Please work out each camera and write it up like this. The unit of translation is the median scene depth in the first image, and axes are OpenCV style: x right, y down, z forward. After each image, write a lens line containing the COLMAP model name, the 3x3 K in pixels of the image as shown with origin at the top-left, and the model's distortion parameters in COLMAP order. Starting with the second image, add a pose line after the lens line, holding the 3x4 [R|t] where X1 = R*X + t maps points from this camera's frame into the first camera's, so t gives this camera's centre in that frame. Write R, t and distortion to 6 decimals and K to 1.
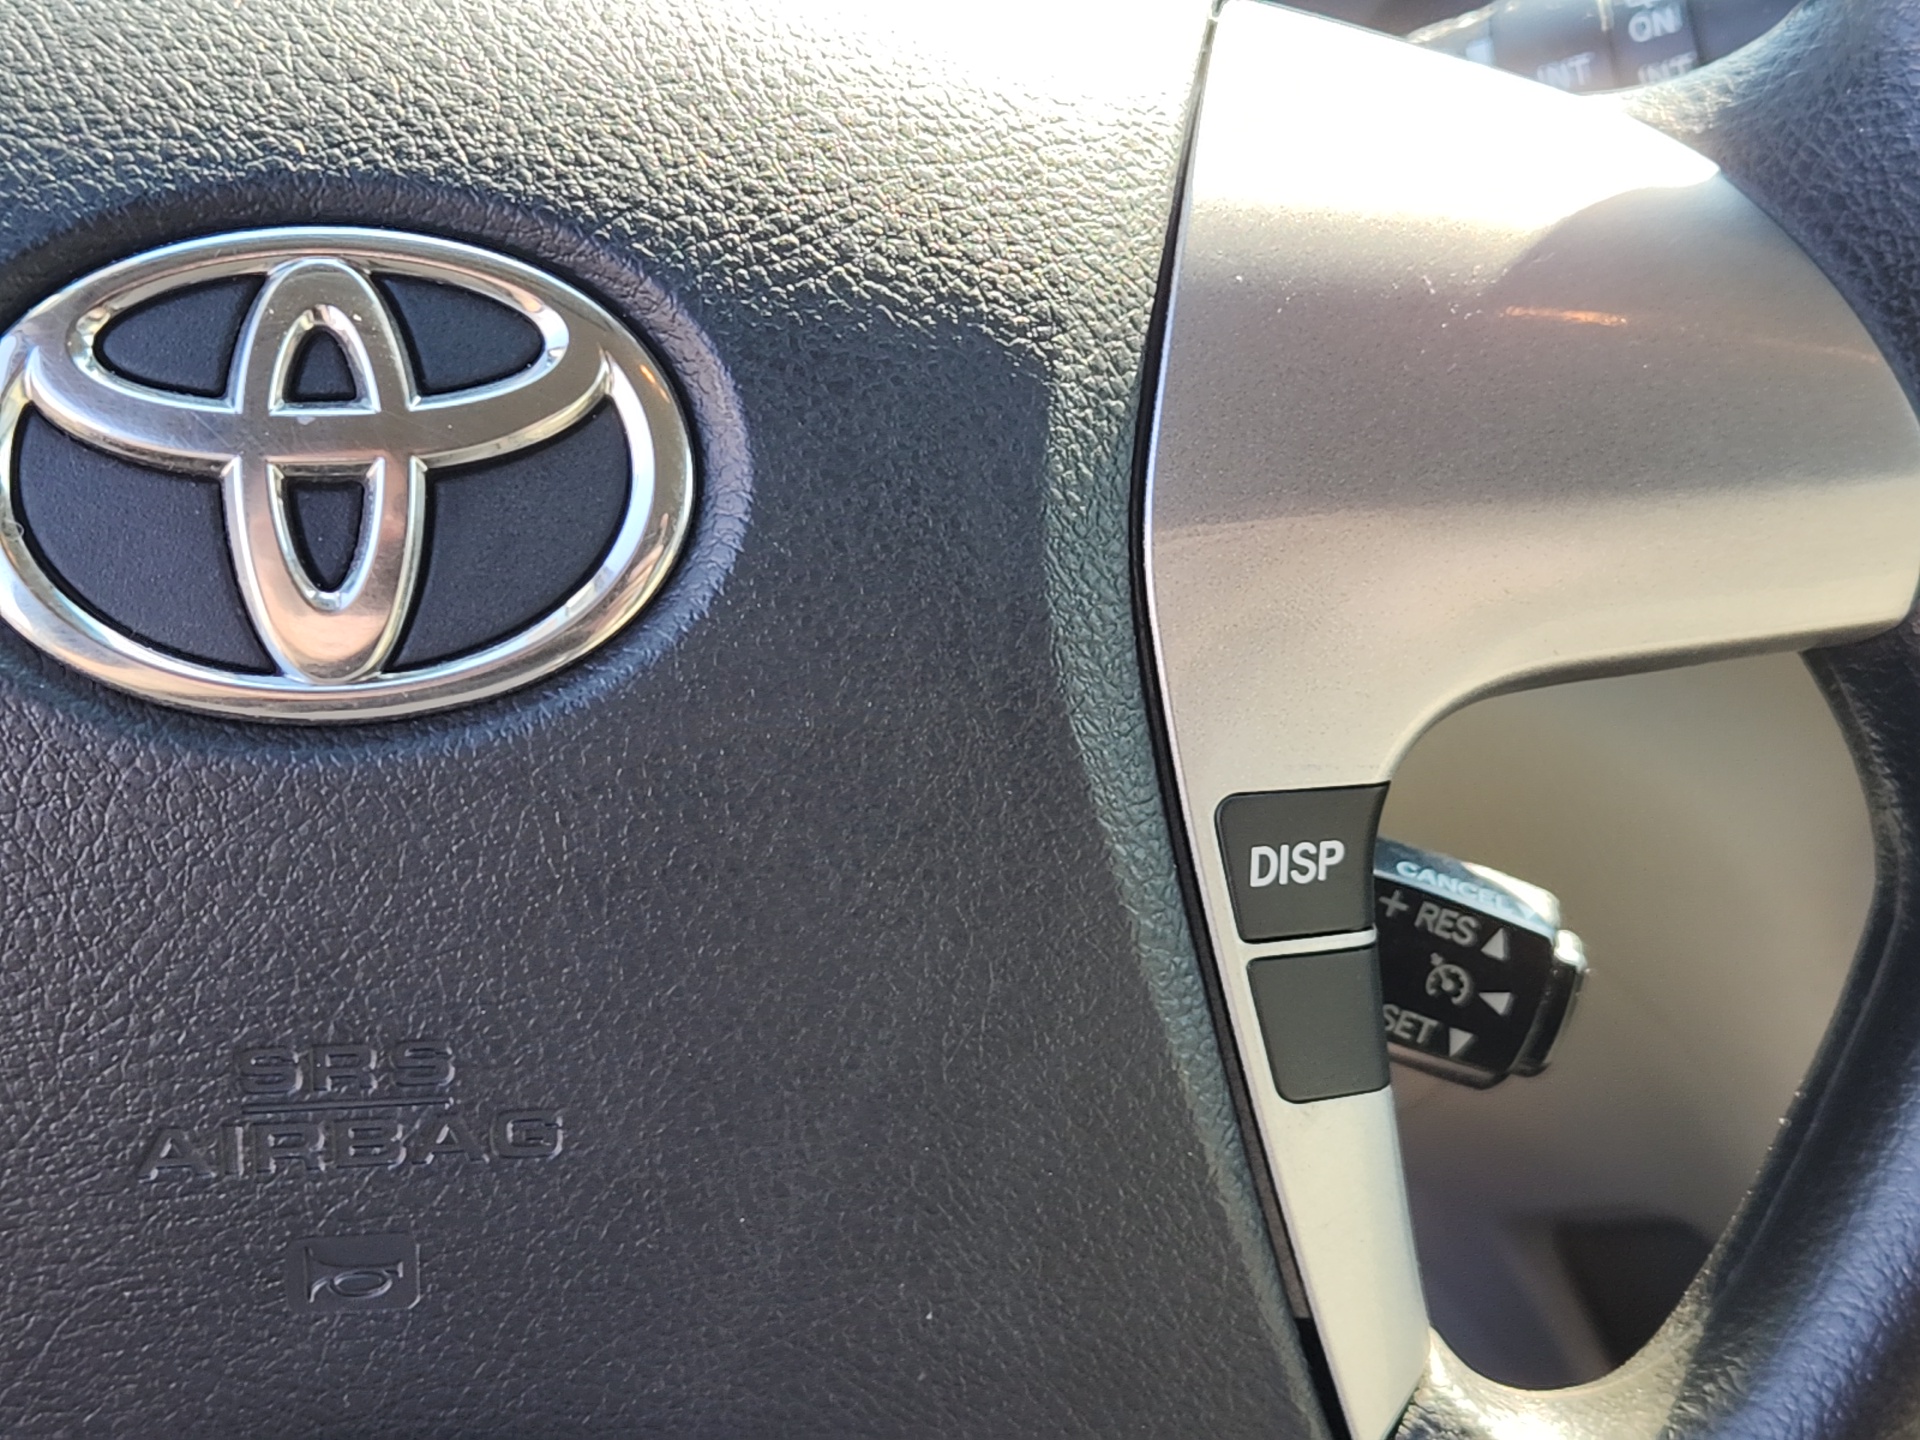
lens RADIAL K [[1951.8, 0, 993.9], [0, 1951.8, 719.2], [0, 0, 1]] dist [0.042315, -0.043921]
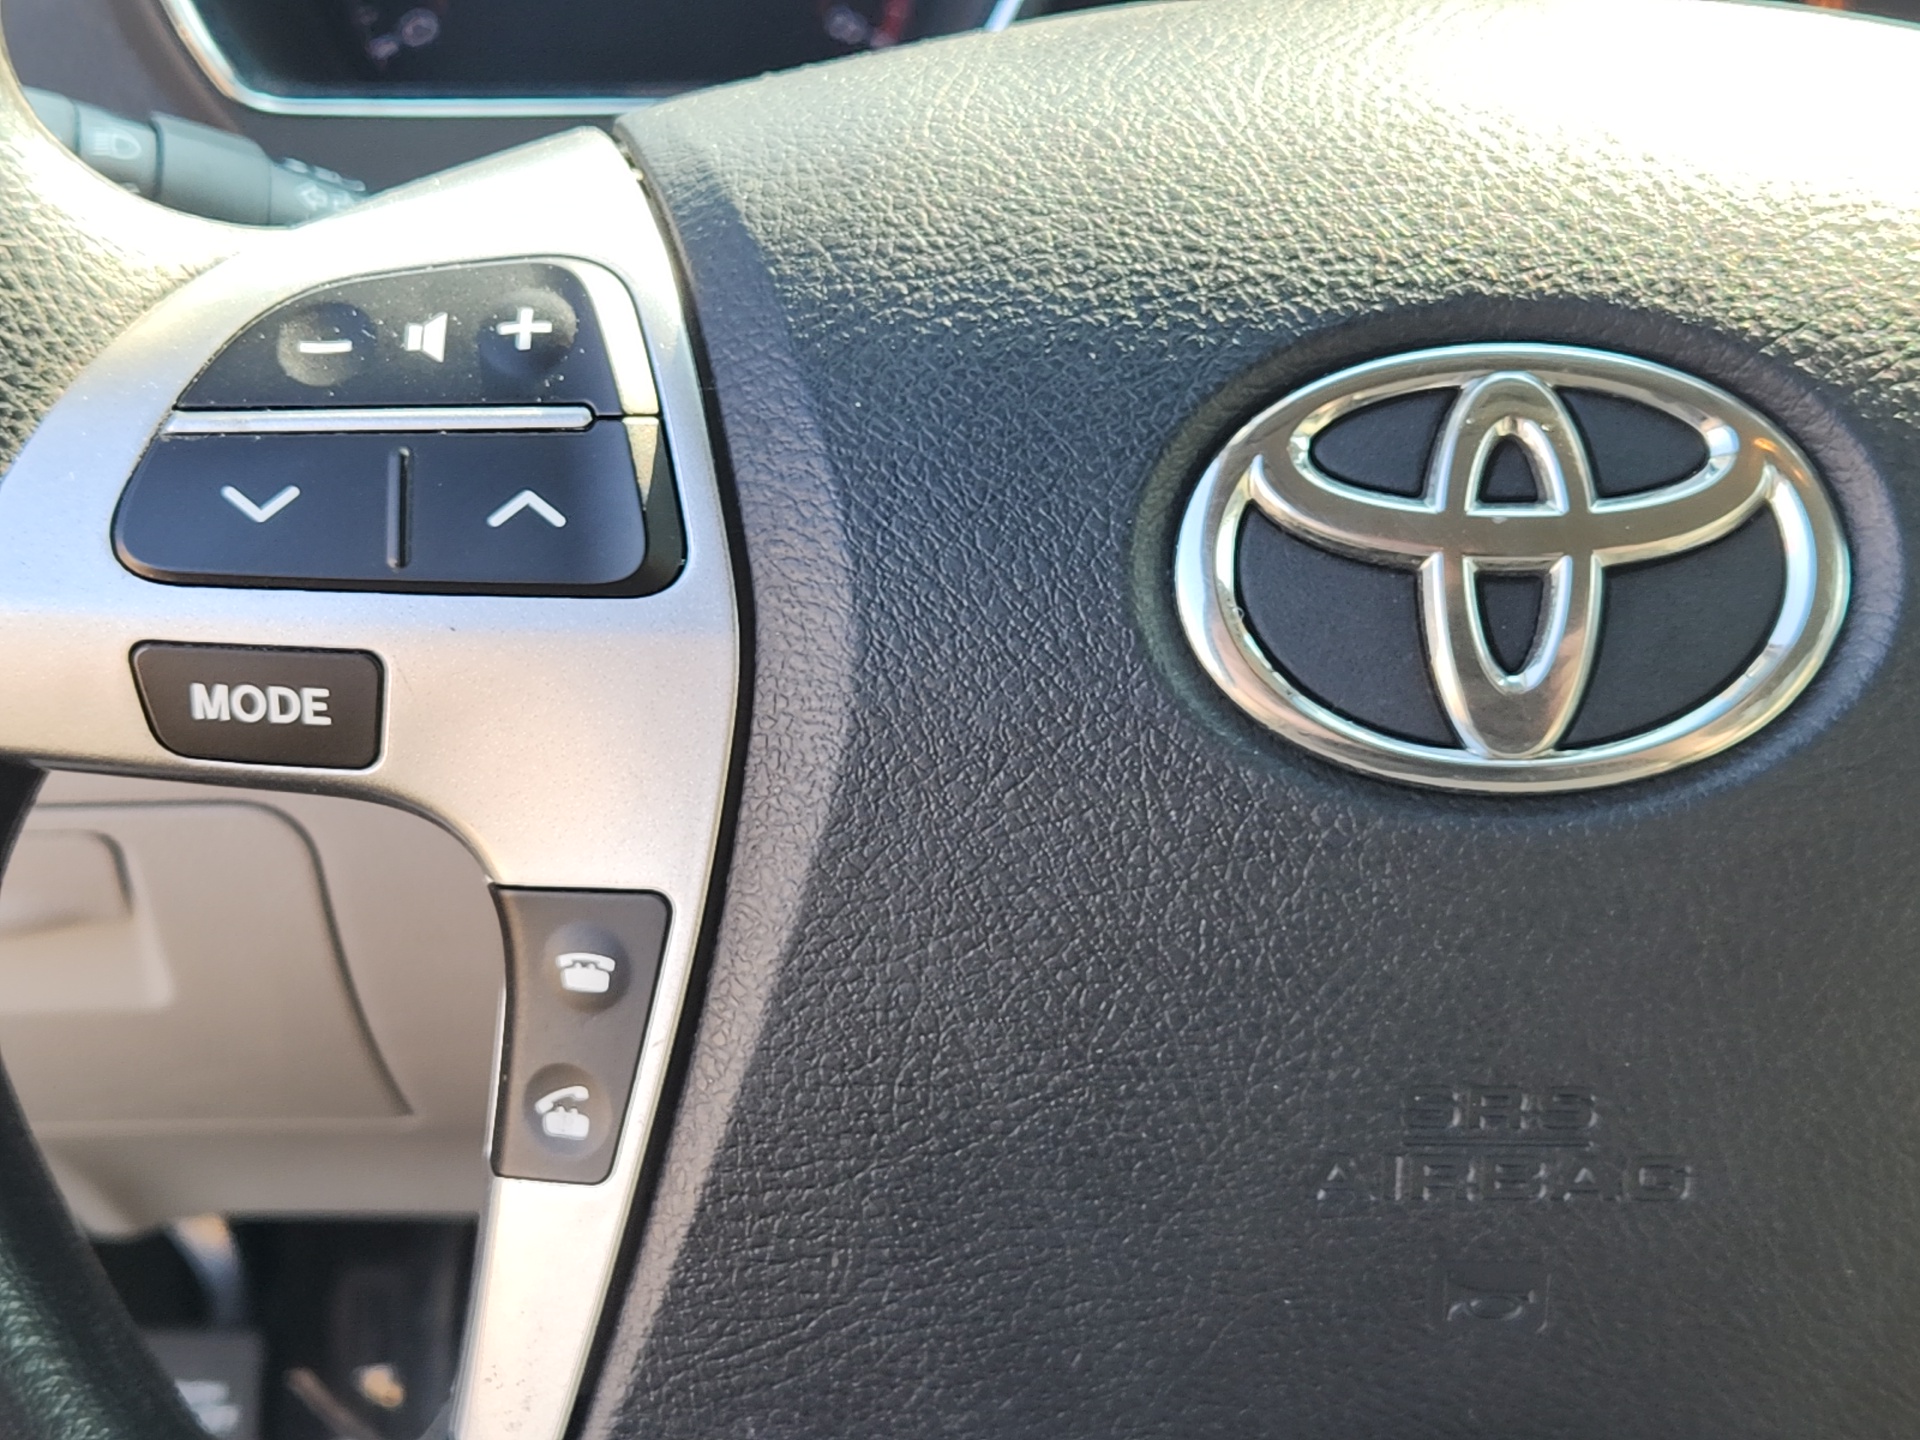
lens RADIAL K [[1951.8, 0, 993.9], [0, 1951.8, 719.2], [0, 0, 1]] dist [0.042315, -0.043921]
pose [[0.994925, 0.032742, -0.095139, -0.518984], [-0.034167, 0.999326, -0.013389, -0.015528], [0.094637, 0.016572, 0.995374, -0.120596]]
